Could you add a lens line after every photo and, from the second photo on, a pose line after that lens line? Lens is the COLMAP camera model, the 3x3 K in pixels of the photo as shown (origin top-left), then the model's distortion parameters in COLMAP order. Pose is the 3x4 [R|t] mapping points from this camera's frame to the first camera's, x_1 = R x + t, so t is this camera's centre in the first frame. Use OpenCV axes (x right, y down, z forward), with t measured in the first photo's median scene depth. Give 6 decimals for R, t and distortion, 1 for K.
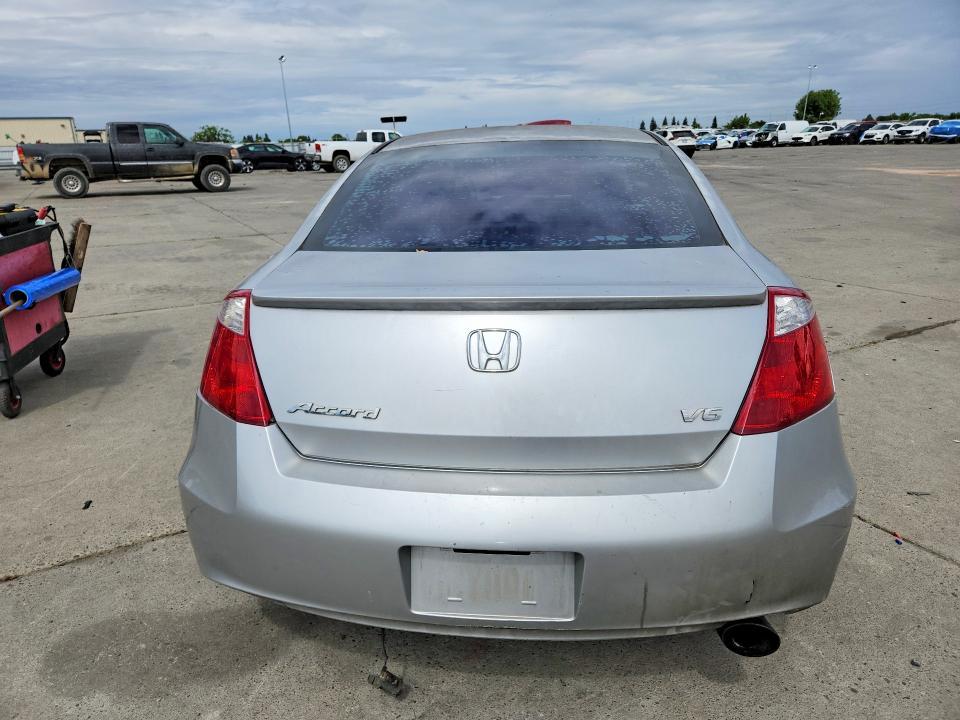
lens RADIAL K [[650.8, 0, 460.0], [0, 650.8, 358.2], [0, 0, 1]] dist [0.084221, -0.079050]
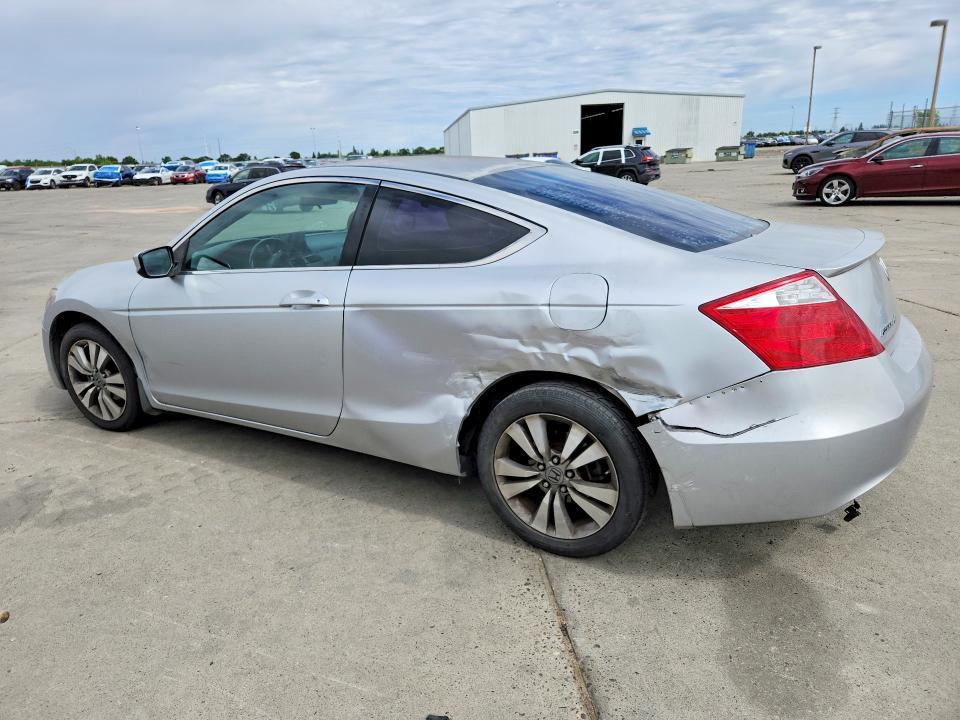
lens RADIAL K [[650.8, 0, 460.0], [0, 650.8, 358.2], [0, 0, 1]] dist [0.084221, -0.079050]
pose [[0.409227, -0.258959, 0.874913, -0.105624], [0.313914, 0.940303, 0.131485, -0.019947], [-0.856733, 0.220840, 0.466089, 0.060701]]
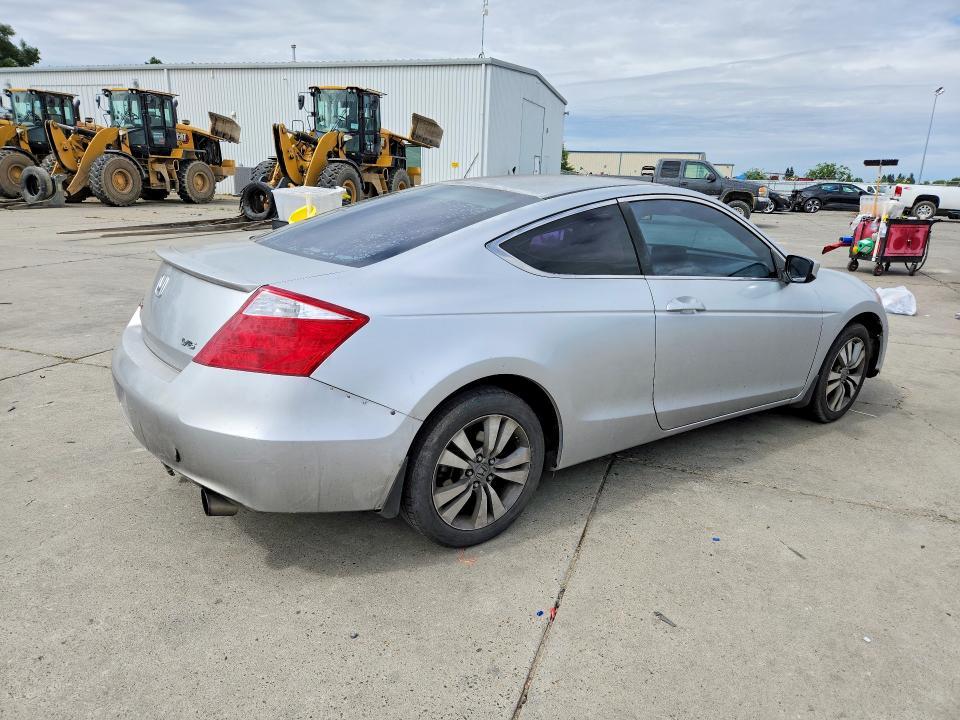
lens RADIAL K [[650.8, 0, 460.0], [0, 650.8, 358.2], [0, 0, 1]] dist [0.084221, -0.079050]
pose [[0.640164, 0.253260, -0.725293, 0.025533], [-0.287651, 0.954440, 0.079386, -0.002647], [0.712353, 0.157811, 0.683848, 0.004254]]
